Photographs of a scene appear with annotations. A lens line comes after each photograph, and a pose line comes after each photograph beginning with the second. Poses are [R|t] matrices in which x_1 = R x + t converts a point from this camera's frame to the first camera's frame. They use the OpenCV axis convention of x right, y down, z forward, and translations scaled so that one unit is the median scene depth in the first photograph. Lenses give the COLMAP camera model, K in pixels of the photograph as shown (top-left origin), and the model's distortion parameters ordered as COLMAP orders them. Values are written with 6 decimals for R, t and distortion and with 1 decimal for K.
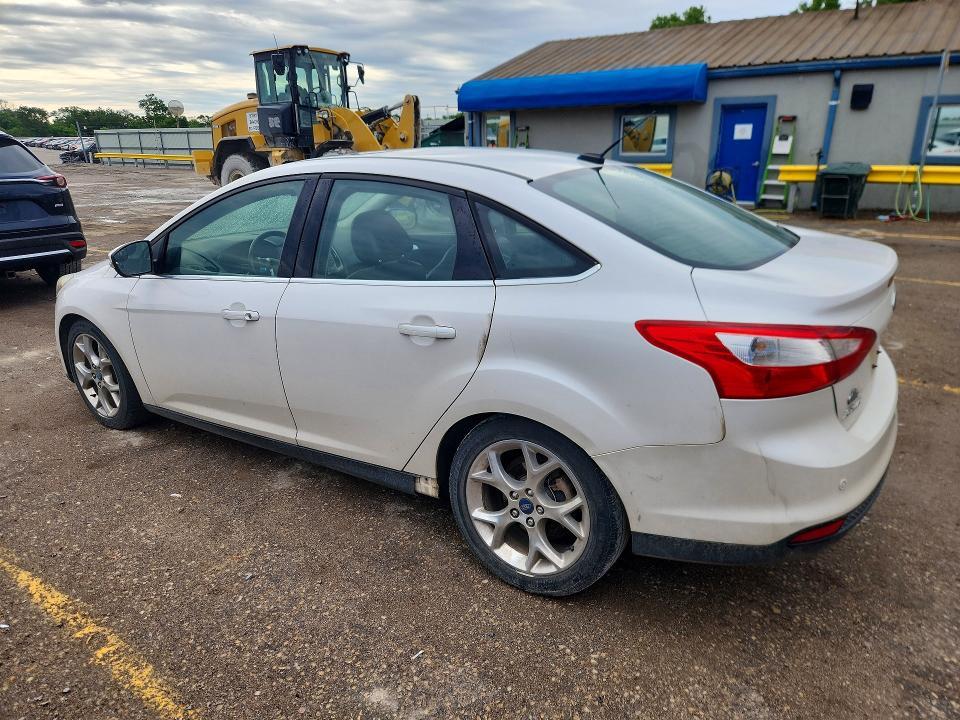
lens RADIAL K [[602.4, 0, 480.0], [0, 602.4, 360.0], [0, 0, 1]] dist [0.003134, 0.000795]
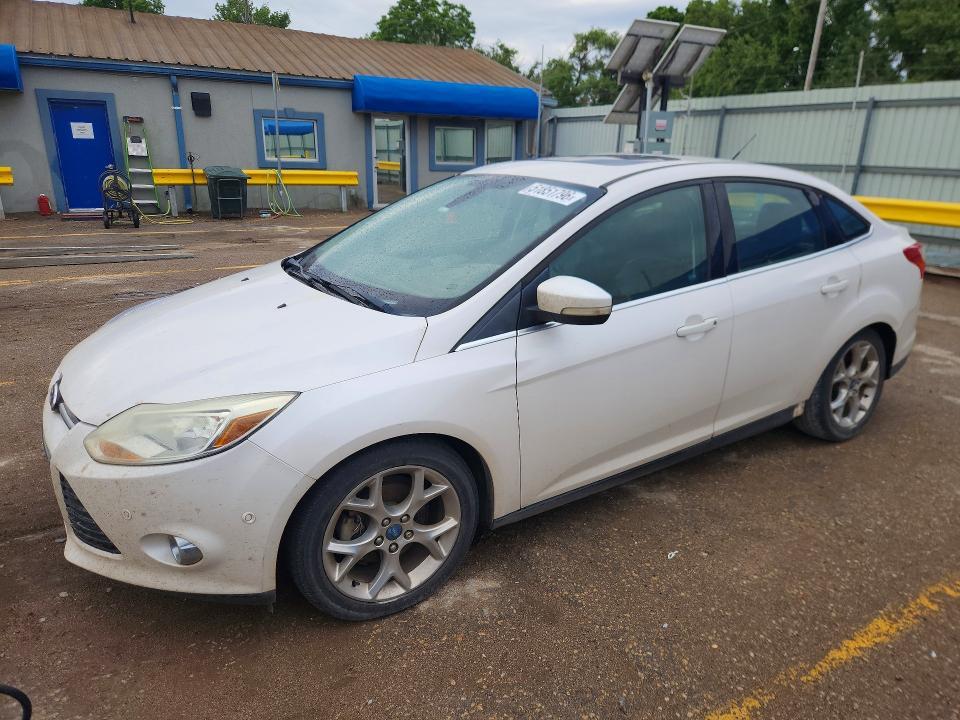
lens RADIAL K [[625.2, 0, 480.0], [0, 625.2, 360.0], [0, 0, 1]] dist [0.017453, -0.025886]
pose [[0.456141, -0.255384, 0.852476, -0.194408], [0.268928, 0.952708, 0.141513, -0.034792], [-0.848300, 0.164705, 0.503249, 0.109984]]
